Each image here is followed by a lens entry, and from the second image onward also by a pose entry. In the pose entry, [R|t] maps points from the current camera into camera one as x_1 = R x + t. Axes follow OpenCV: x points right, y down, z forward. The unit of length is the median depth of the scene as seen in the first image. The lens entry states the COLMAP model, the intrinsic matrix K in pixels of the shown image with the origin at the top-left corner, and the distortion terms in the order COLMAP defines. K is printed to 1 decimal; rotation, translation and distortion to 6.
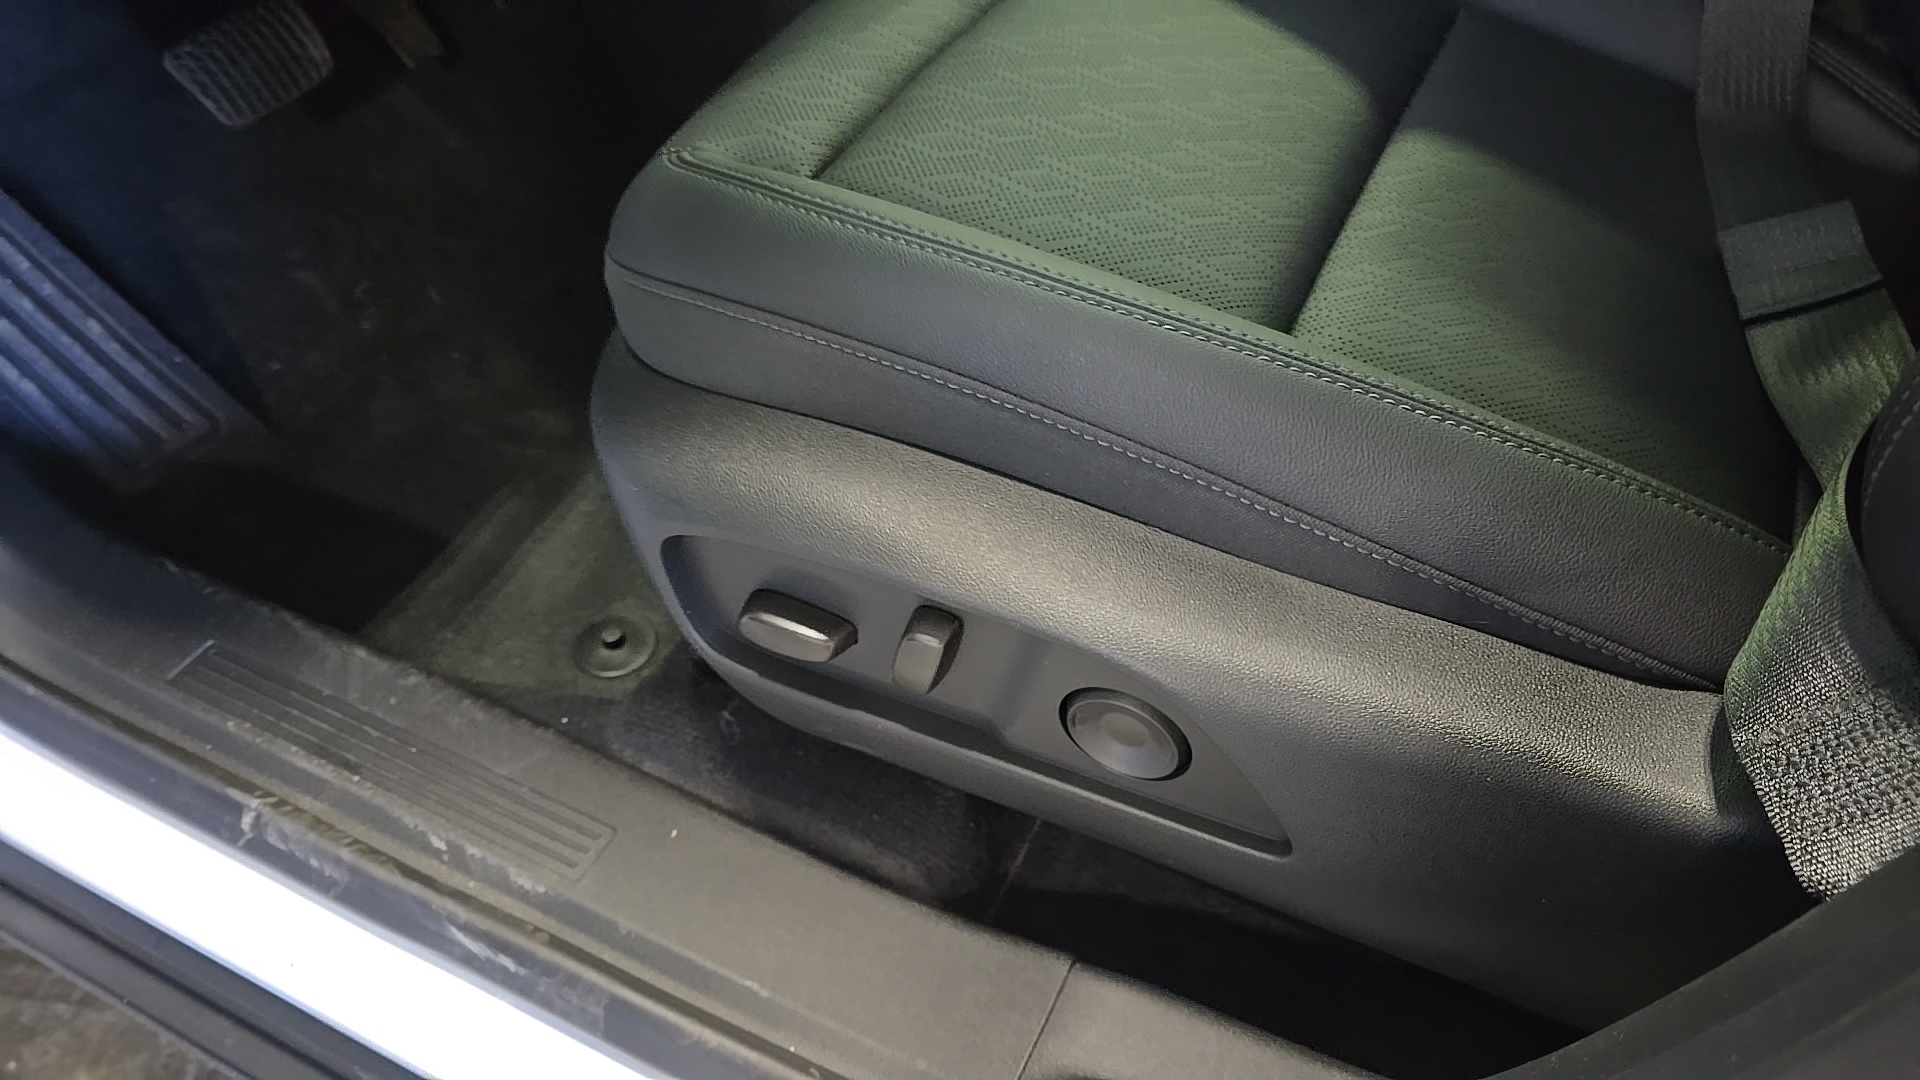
lens RADIAL K [[1299.9, 0, 965.7], [0, 1299.9, 543.1], [0, 0, 1]] dist [0.059127, -0.064649]
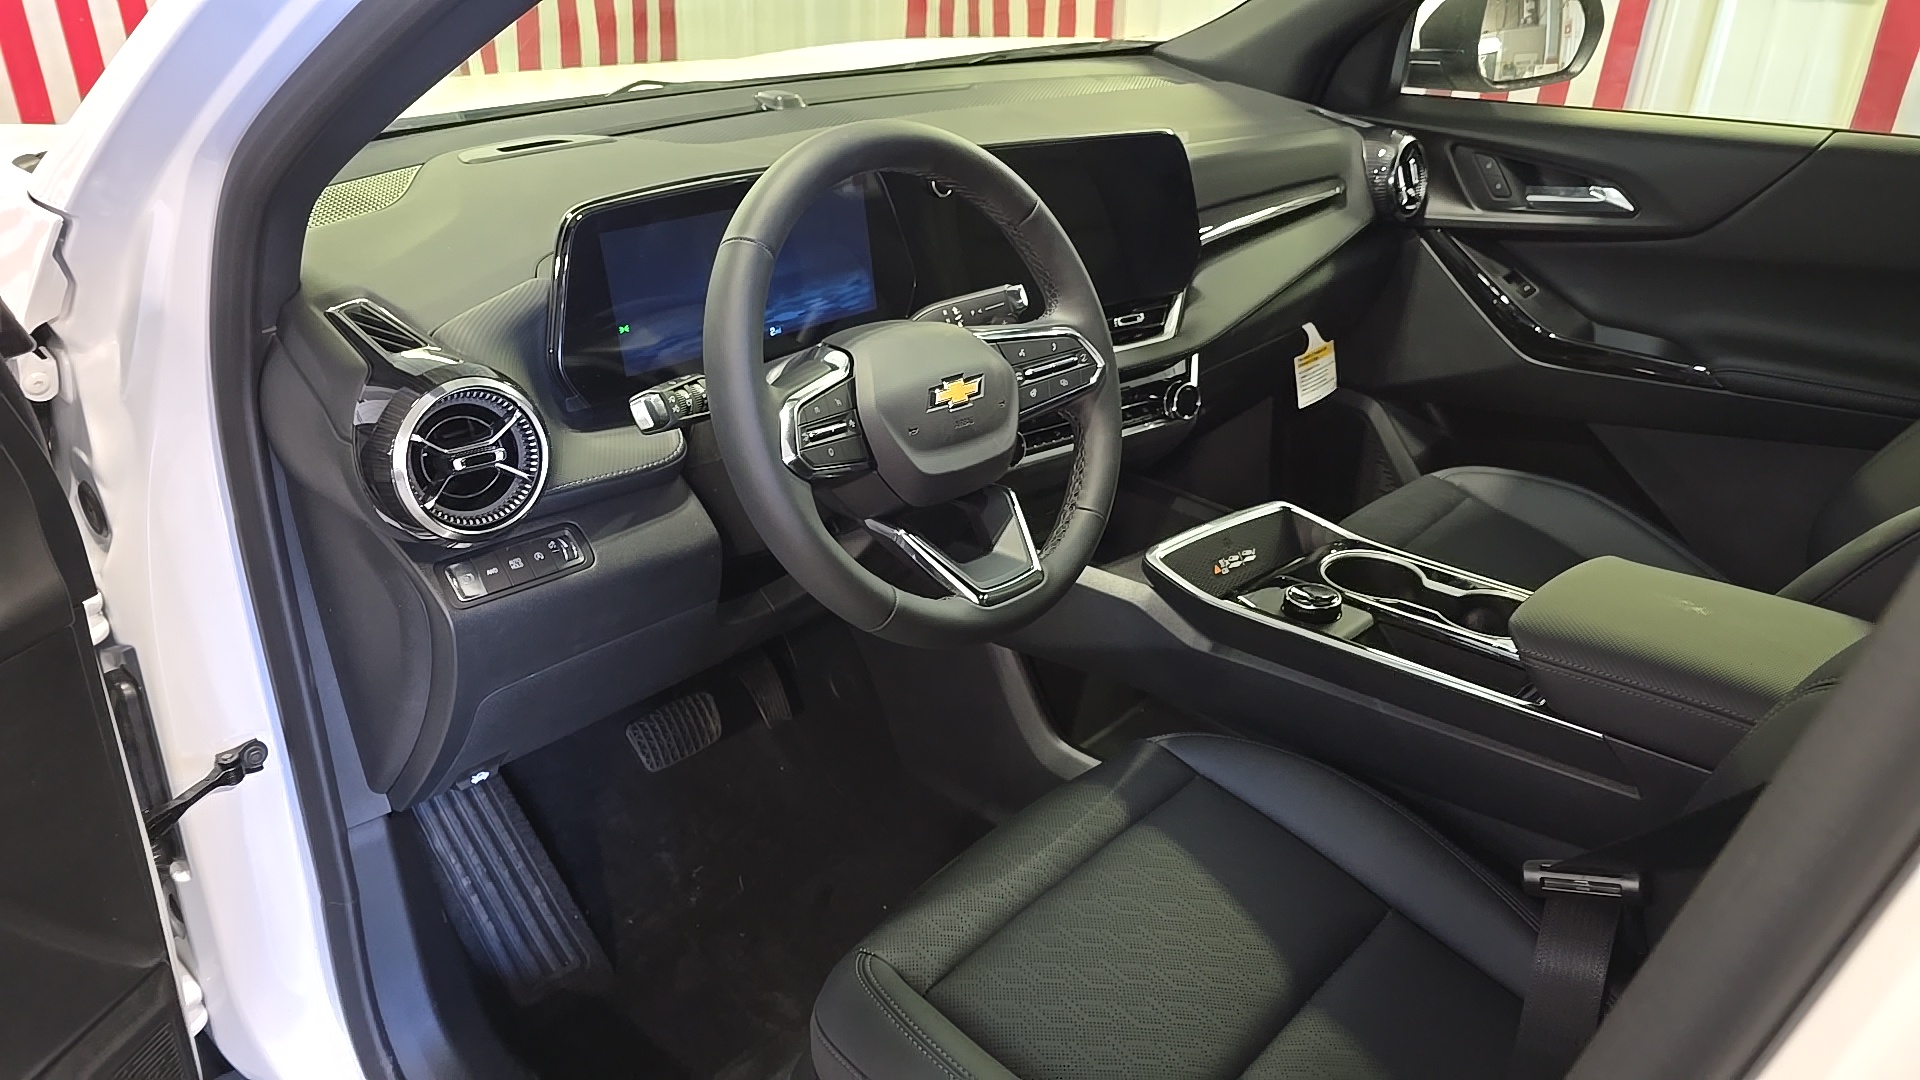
lens RADIAL K [[1299.9, 0, 965.7], [0, 1299.9, 543.1], [0, 0, 1]] dist [0.059127, -0.064649]
pose [[0.959627, 0.139006, -0.244526, 0.158935], [-0.213668, 0.925631, -0.312334, -0.162268], [0.182925, 0.351972, 0.917962, -0.488204]]
